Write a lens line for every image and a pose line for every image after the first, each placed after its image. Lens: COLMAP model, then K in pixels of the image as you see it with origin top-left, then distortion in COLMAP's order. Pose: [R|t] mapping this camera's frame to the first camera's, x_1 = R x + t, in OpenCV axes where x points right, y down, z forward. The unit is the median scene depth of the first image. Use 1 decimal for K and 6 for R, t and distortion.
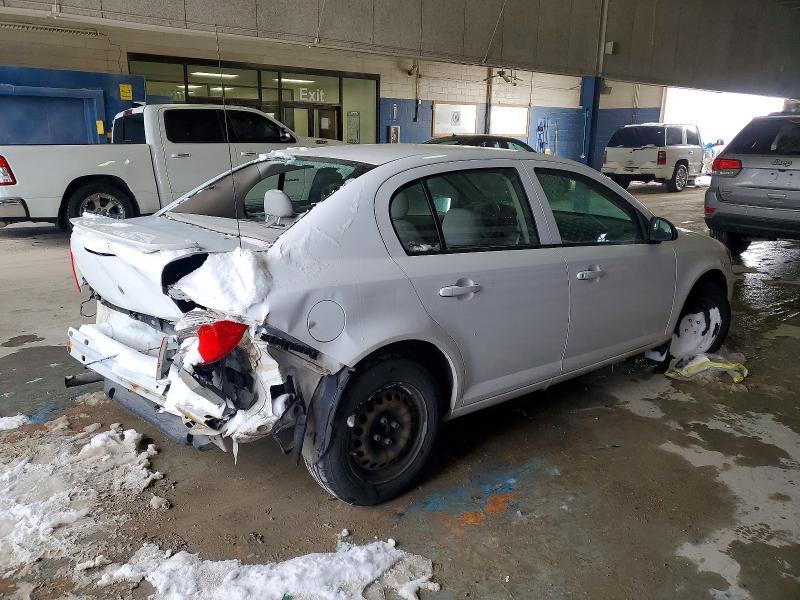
lens RADIAL K [[599.7, 0, 400.0], [0, 599.7, 300.0], [0, 0, 1]] dist [0.000077, 0.000261]
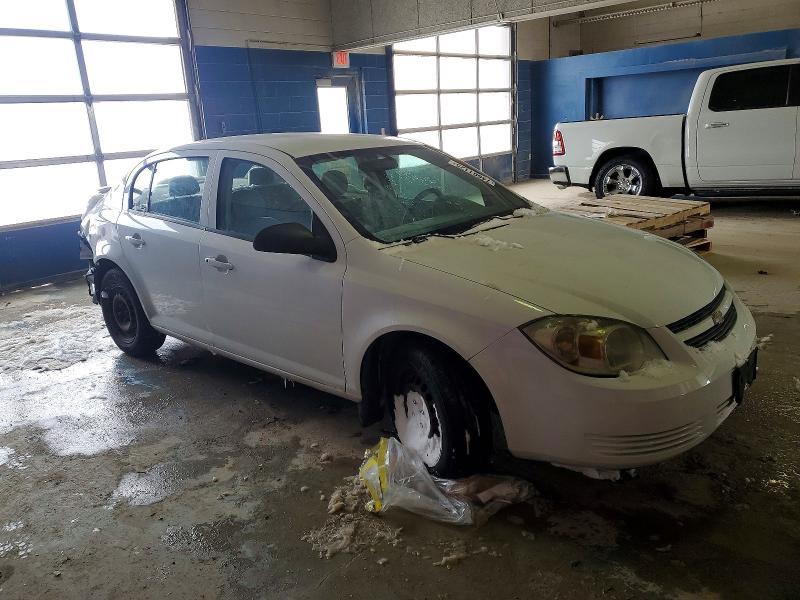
lens RADIAL K [[634.5, 0, 405.8], [0, 634.5, 296.3], [0, 0, 1]] dist [0.027456, -0.000231]
pose [[0.185424, 0.239207, -0.953099, 0.554919], [-0.198087, 0.959107, 0.202178, -0.105825], [0.962486, 0.151308, 0.225226, 0.409586]]
